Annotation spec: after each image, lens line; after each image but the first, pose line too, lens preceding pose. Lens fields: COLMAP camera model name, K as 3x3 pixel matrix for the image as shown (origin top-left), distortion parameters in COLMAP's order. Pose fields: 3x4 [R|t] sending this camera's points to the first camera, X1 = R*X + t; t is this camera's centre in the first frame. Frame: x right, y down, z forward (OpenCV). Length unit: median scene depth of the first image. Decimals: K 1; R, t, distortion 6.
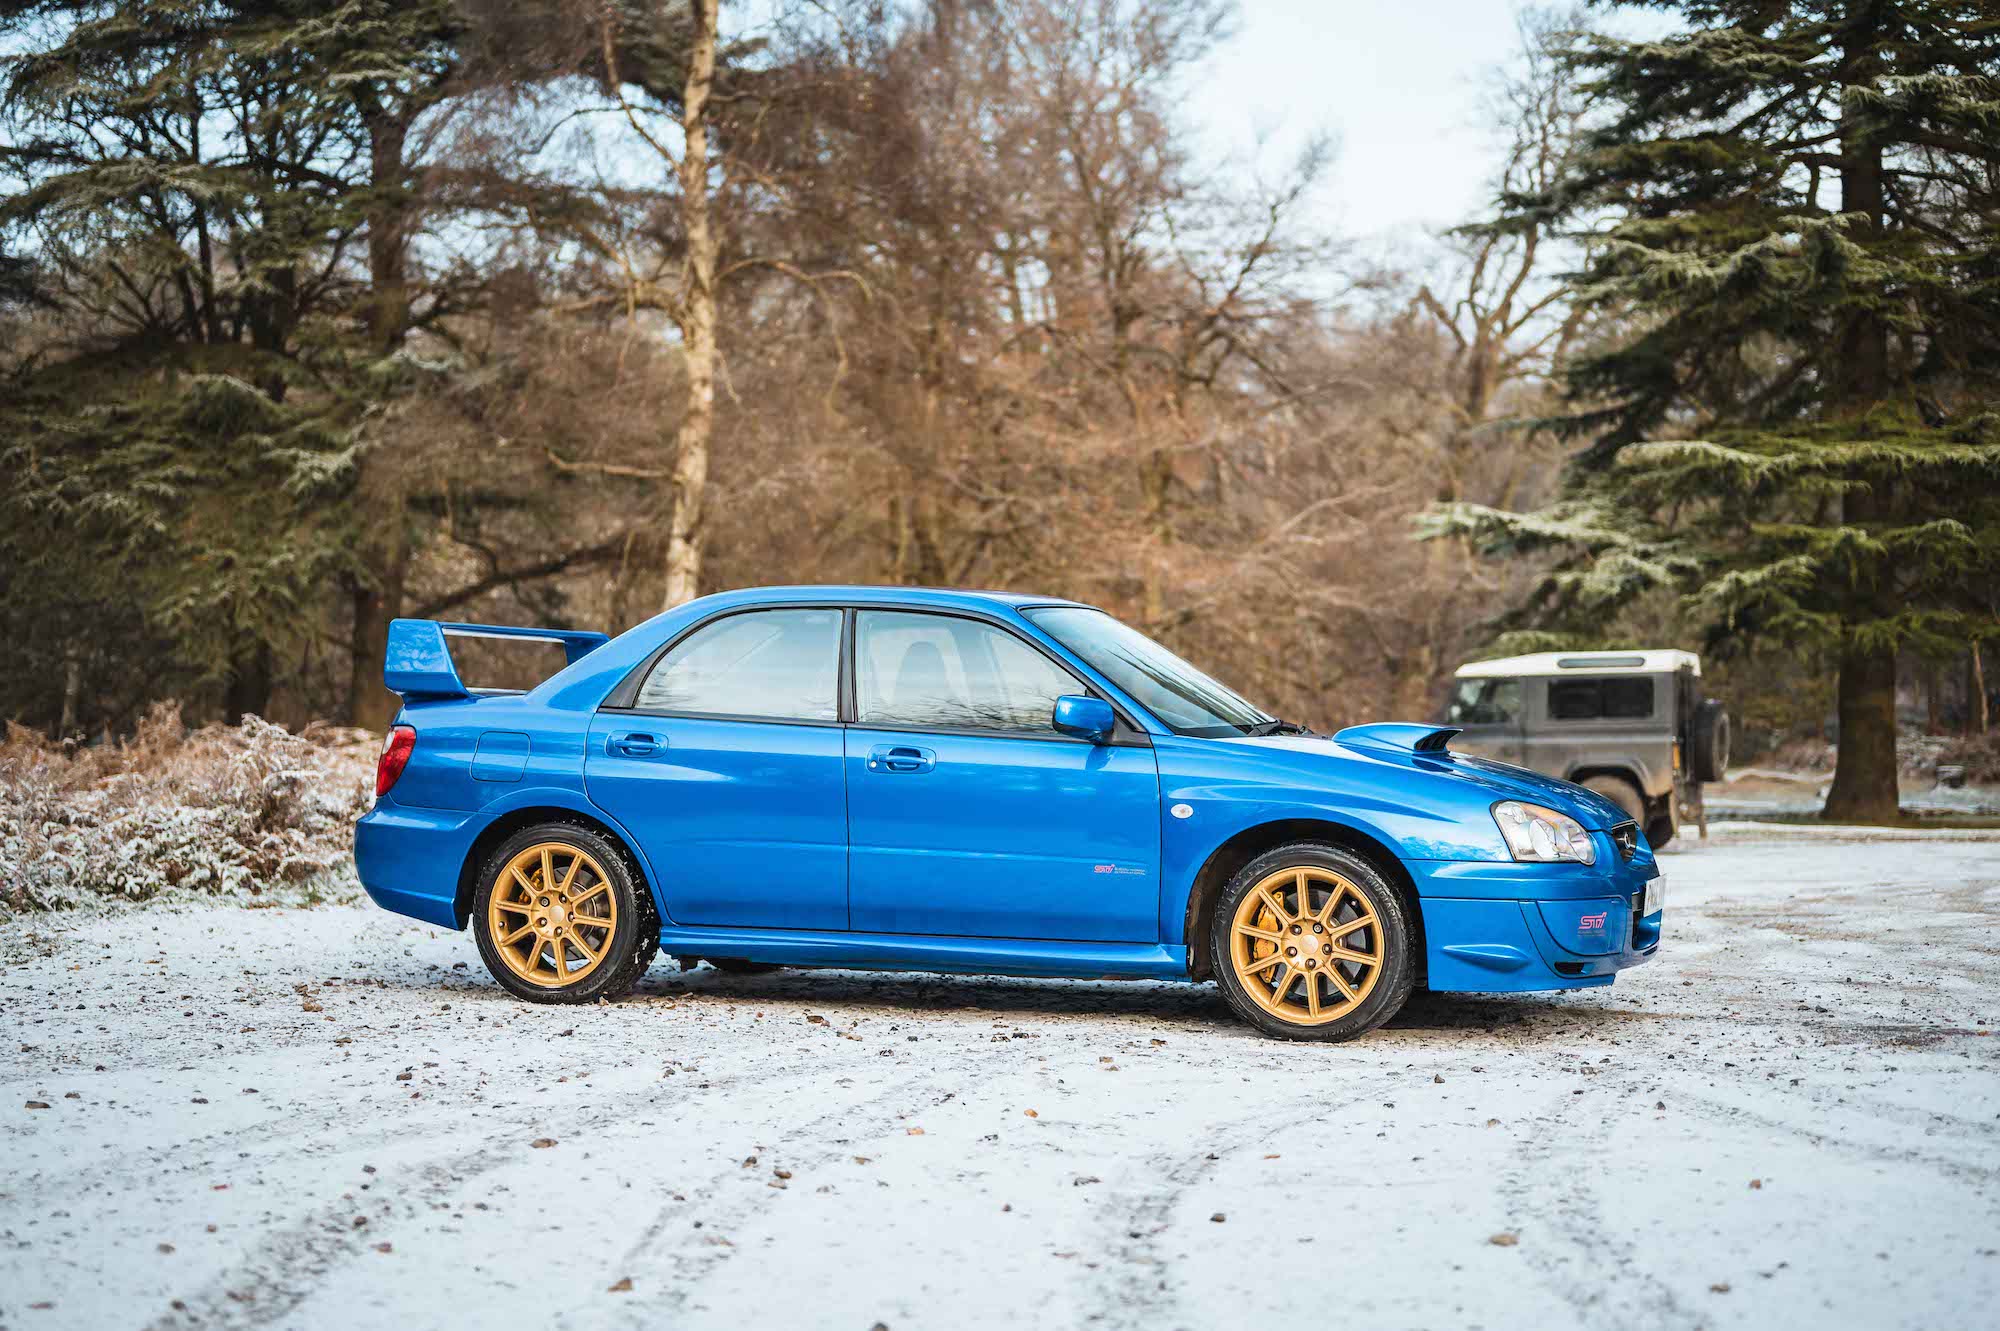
lens RADIAL K [[2894.4, 0, 1004.0], [0, 2894.4, 656.8], [0, 0, 1]] dist [0.011330, 0.000000]
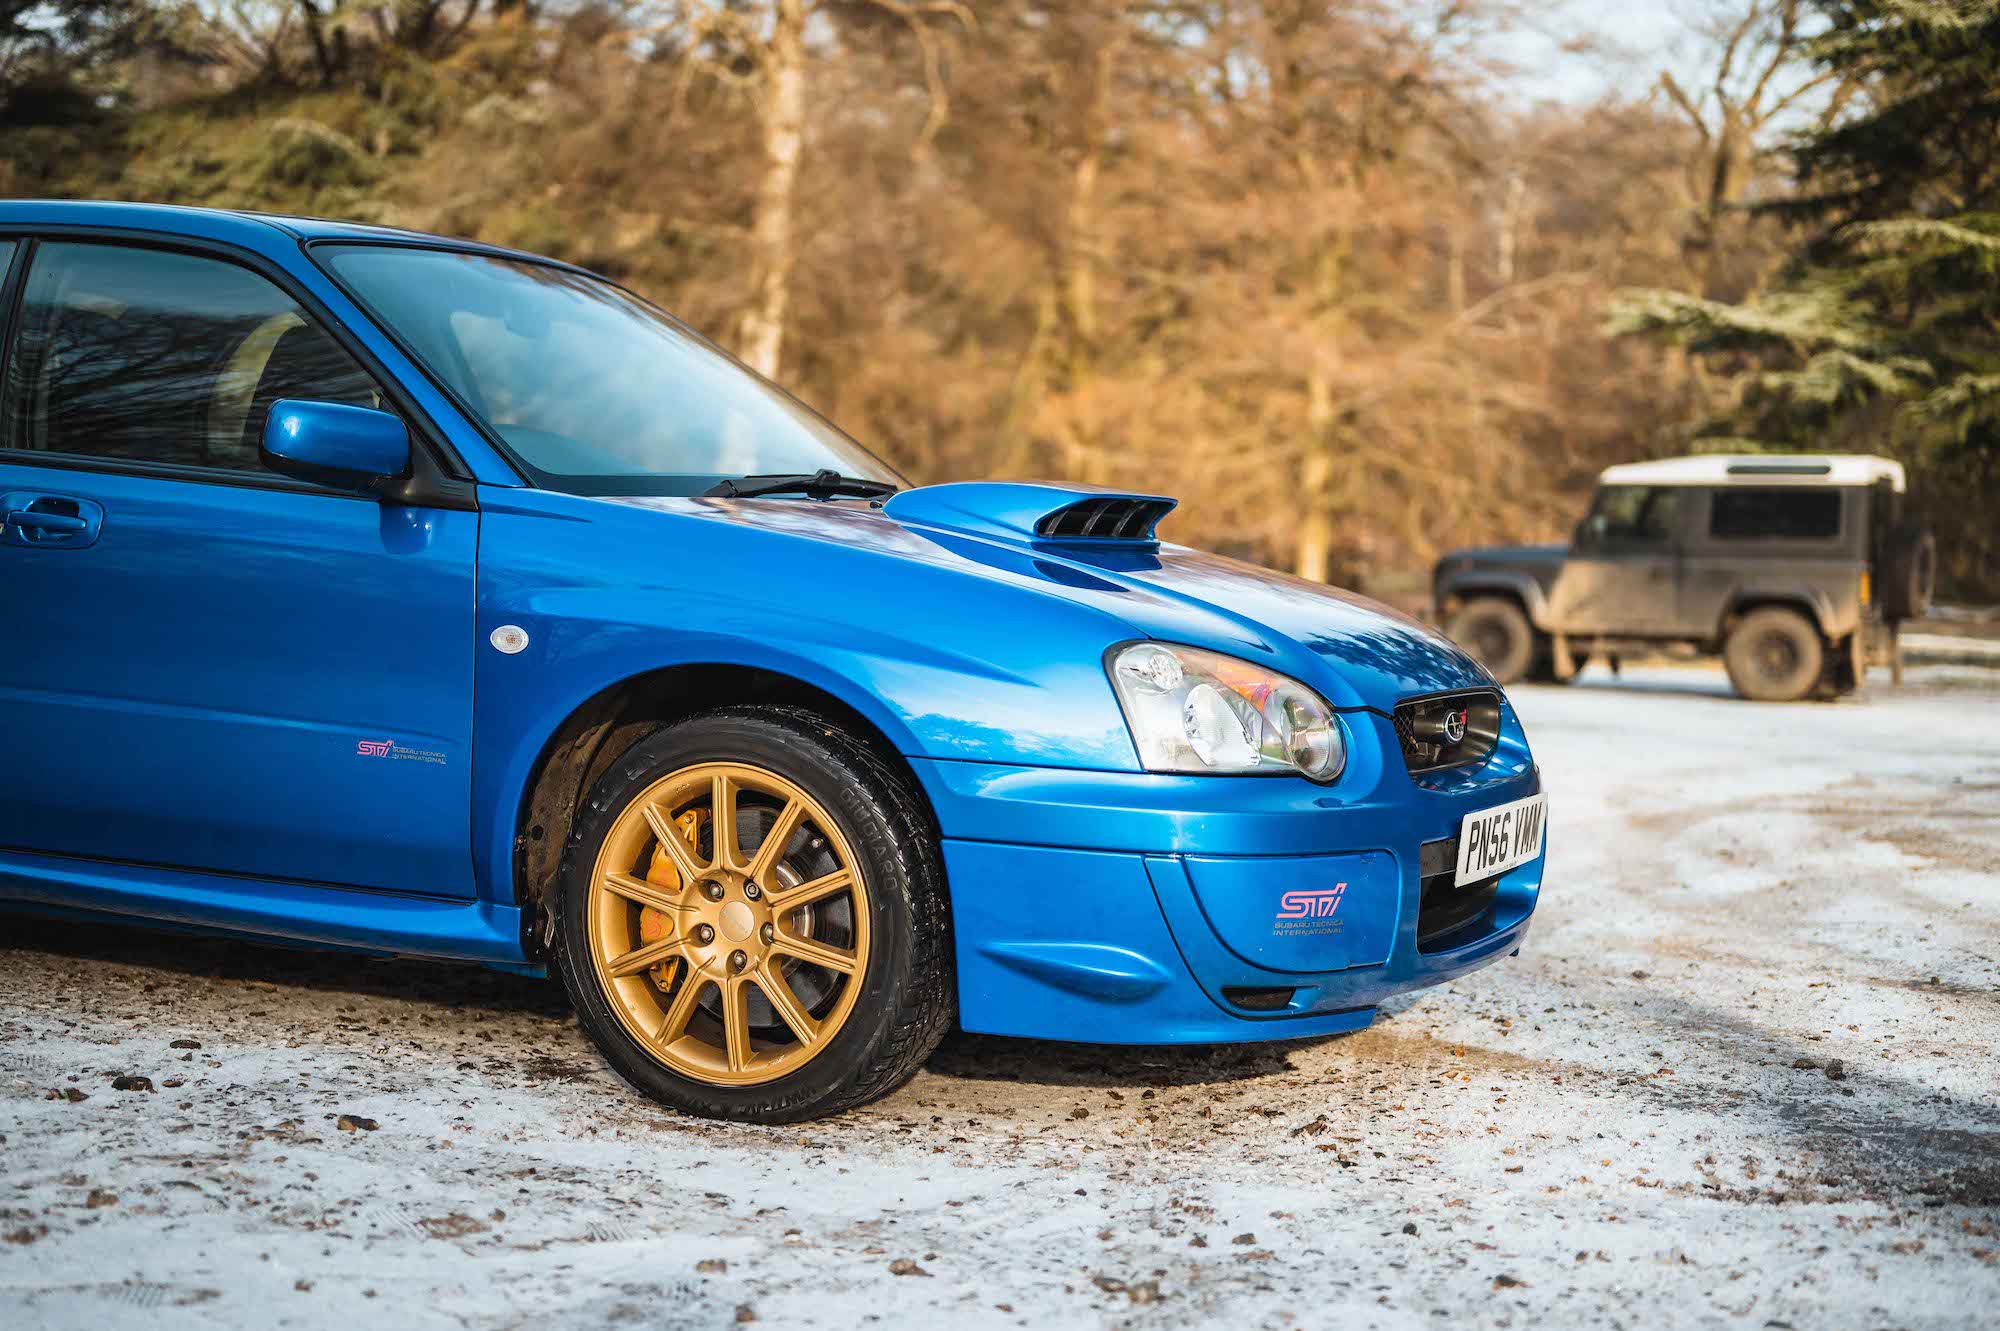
lens RADIAL K [[2894.4, 0, 1006.3], [0, 2894.4, 669.8], [0, 0, 1]] dist [0.011330, 0.000000]
pose [[0.995870, 0.036579, -0.083090, 0.130967], [-0.030650, 0.996966, 0.071544, 0.014223], [0.085455, -0.068702, 0.993971, 0.359248]]
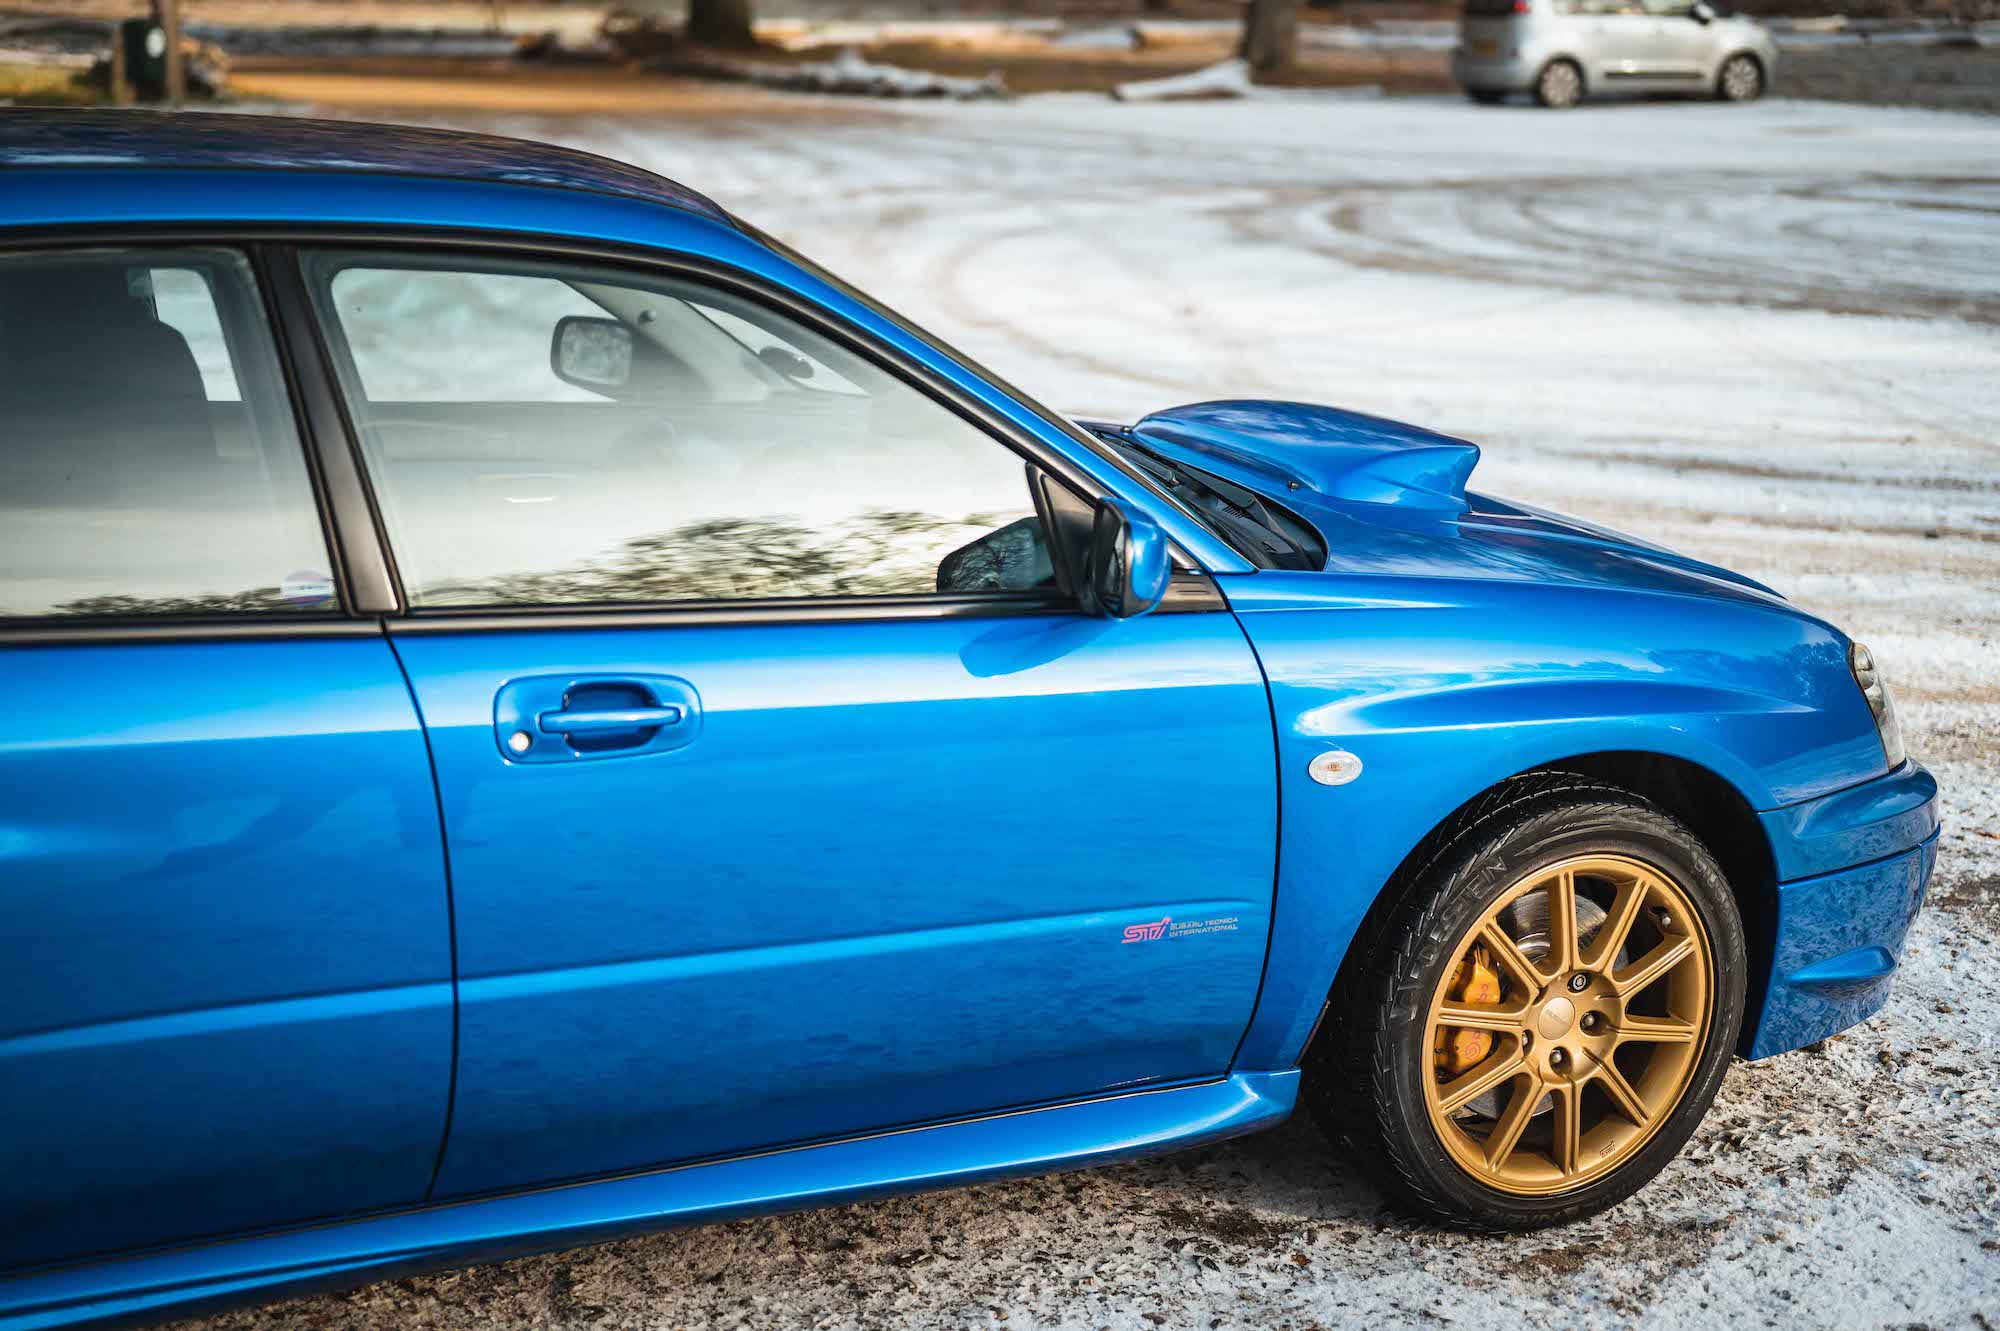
lens RADIAL K [[2894.4, 0, 993.7], [0, 2894.4, 668.2], [0, 0, 1]] dist [0.011330, 0.000000]
pose [[0.697173, -0.166084, 0.697400, -0.175141], [-0.037347, 0.963060, 0.266685, -0.046068], [-0.715930, -0.211971, 0.665216, 0.537262]]
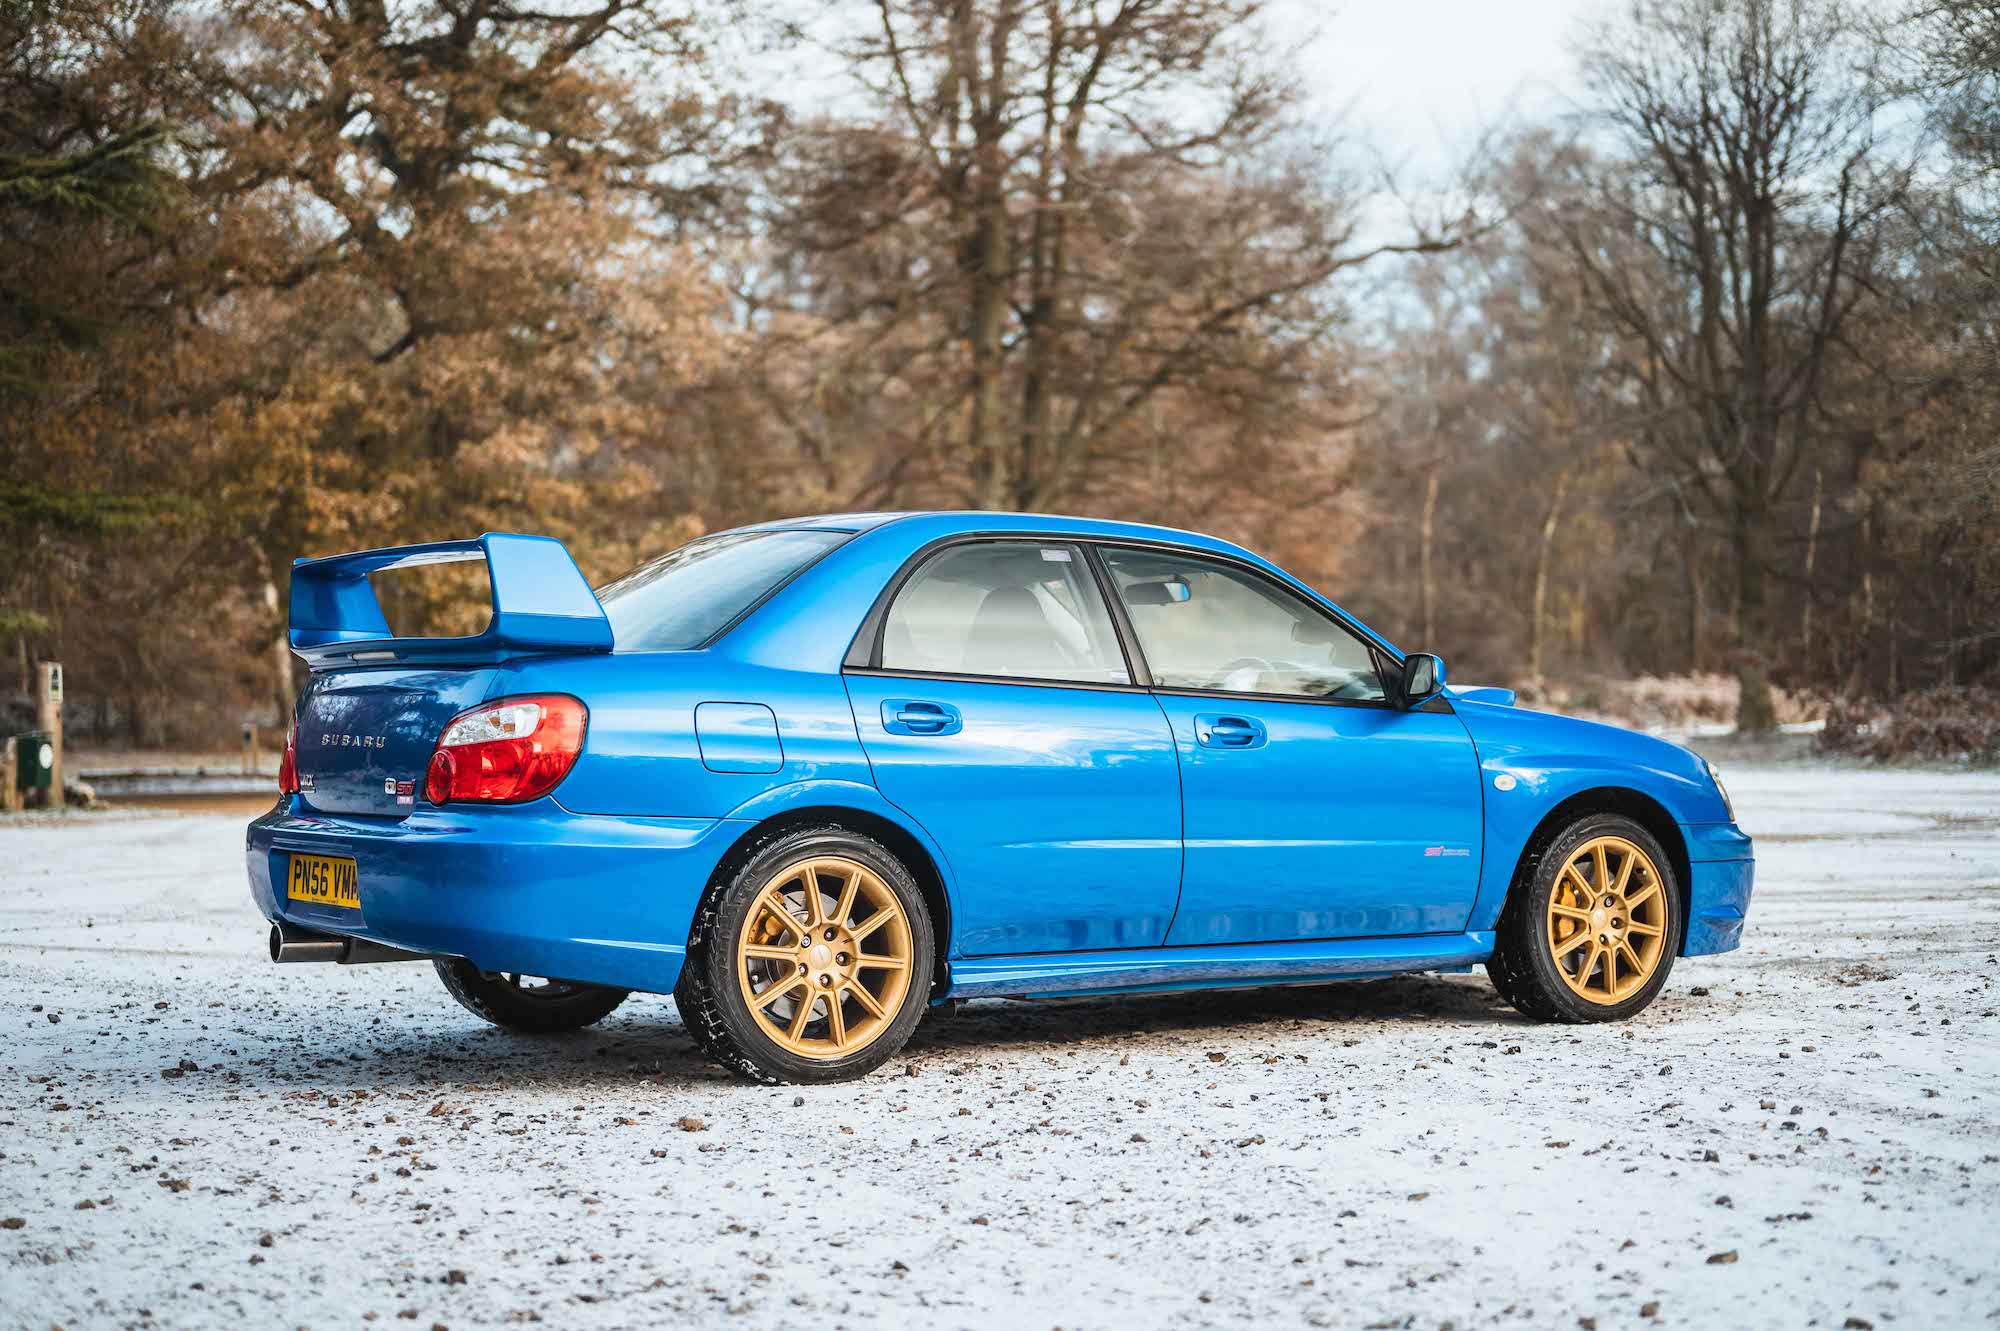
lens RADIAL K [[2894.4, 0, 1006.0], [0, 2894.4, 671.6], [0, 0, 1]] dist [0.011330, 0.000000]
pose [[0.599884, 0.003032, 0.800081, -0.531424], [-0.011428, 0.999923, 0.004779, 0.010918], [-0.800005, -0.012010, 0.599873, 0.405440]]
